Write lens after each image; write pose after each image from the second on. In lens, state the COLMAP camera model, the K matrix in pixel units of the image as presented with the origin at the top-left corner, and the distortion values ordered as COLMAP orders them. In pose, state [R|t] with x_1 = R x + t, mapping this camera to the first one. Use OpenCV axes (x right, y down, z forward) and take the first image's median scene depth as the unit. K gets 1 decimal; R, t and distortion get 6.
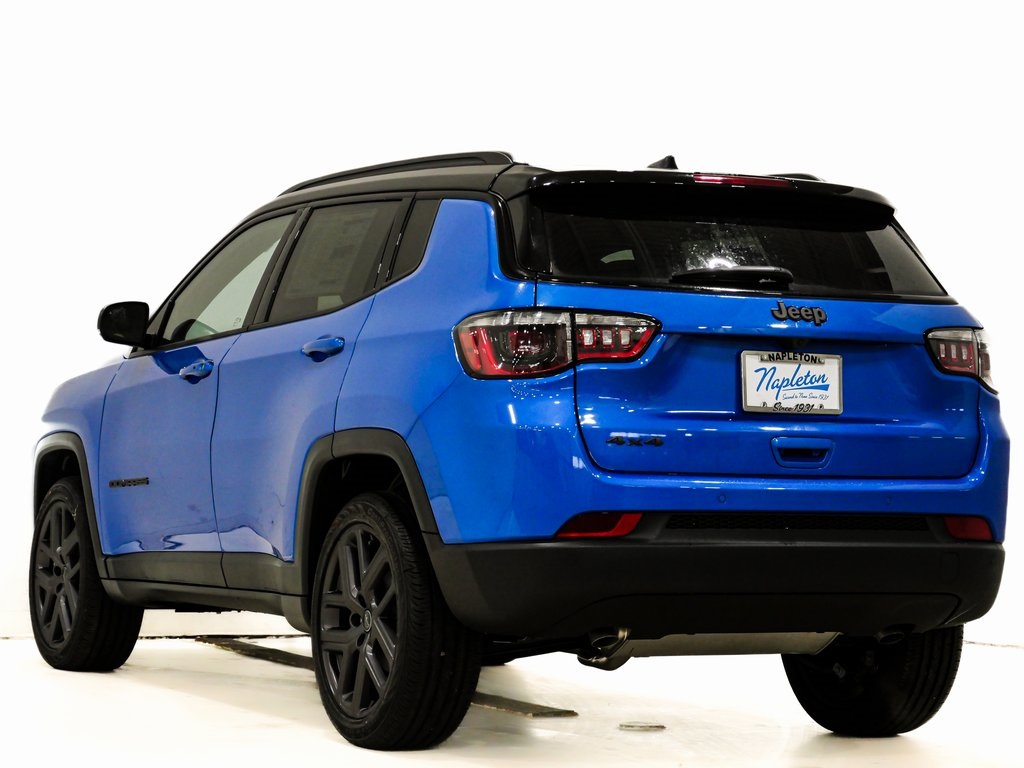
lens RADIAL K [[2889.7, 0, 515.2], [0, 2889.7, 381.0], [0, 0, 1]] dist [0.231810, 0.000000]
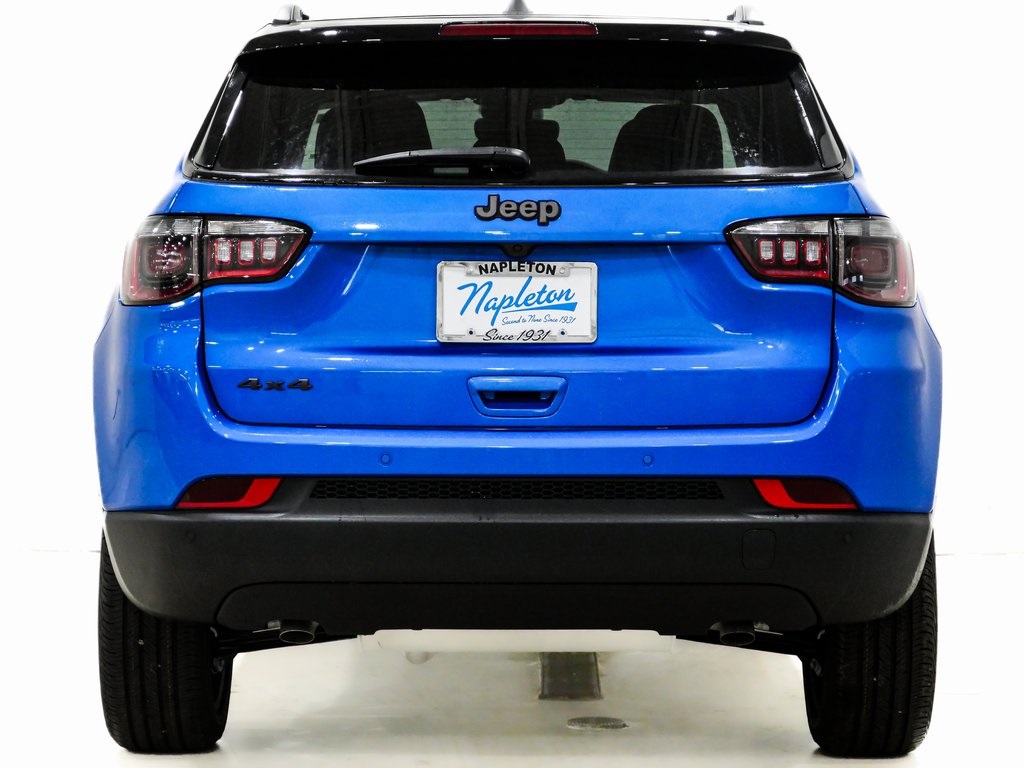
lens RADIAL K [[2909.8, 0, 506.8], [0, 2909.8, 381.0], [0, 0, 1]] dist [-0.076036, 0.000000]
pose [[0.883073, -0.001146, -0.469234, 0.446432], [0.027458, 0.998410, 0.049236, -0.016143], [0.468431, -0.056363, 0.881700, 0.334536]]
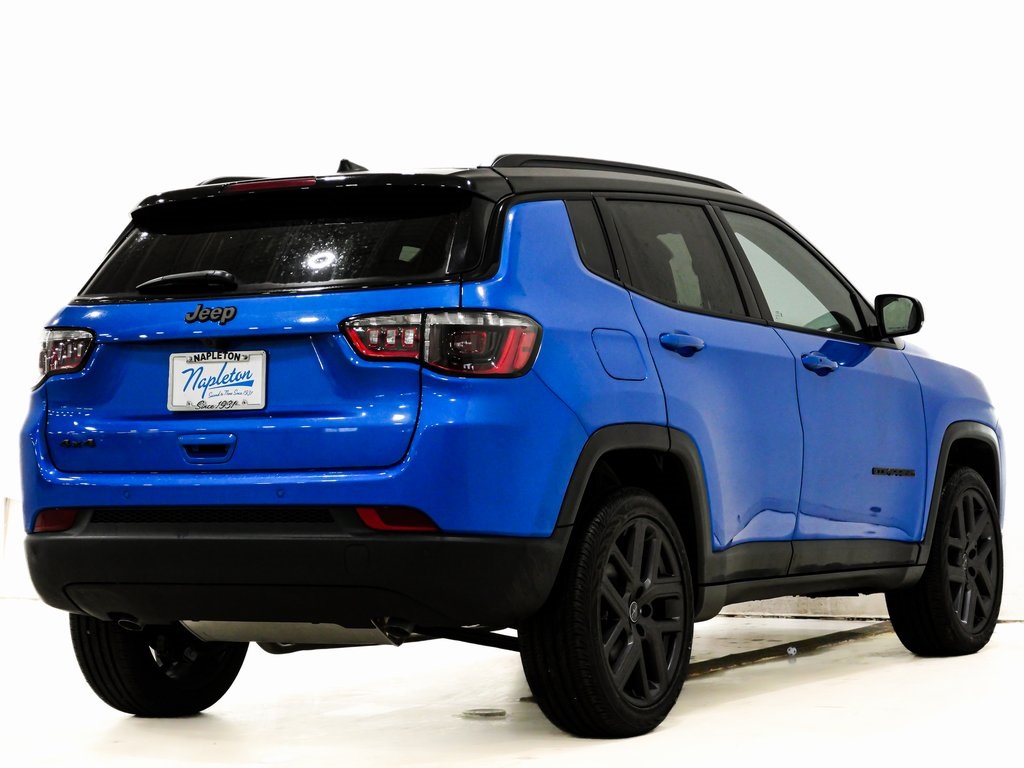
lens RADIAL K [[2666.3, 0, 514.3], [0, 2666.3, 387.5], [0, 0, 1]] dist [-0.013777, 0.000000]
pose [[0.549112, -0.046011, -0.834481, 0.949920], [0.050437, 0.998488, -0.021865, 0.029125], [0.834226, -0.030082, 0.550602, 0.563789]]
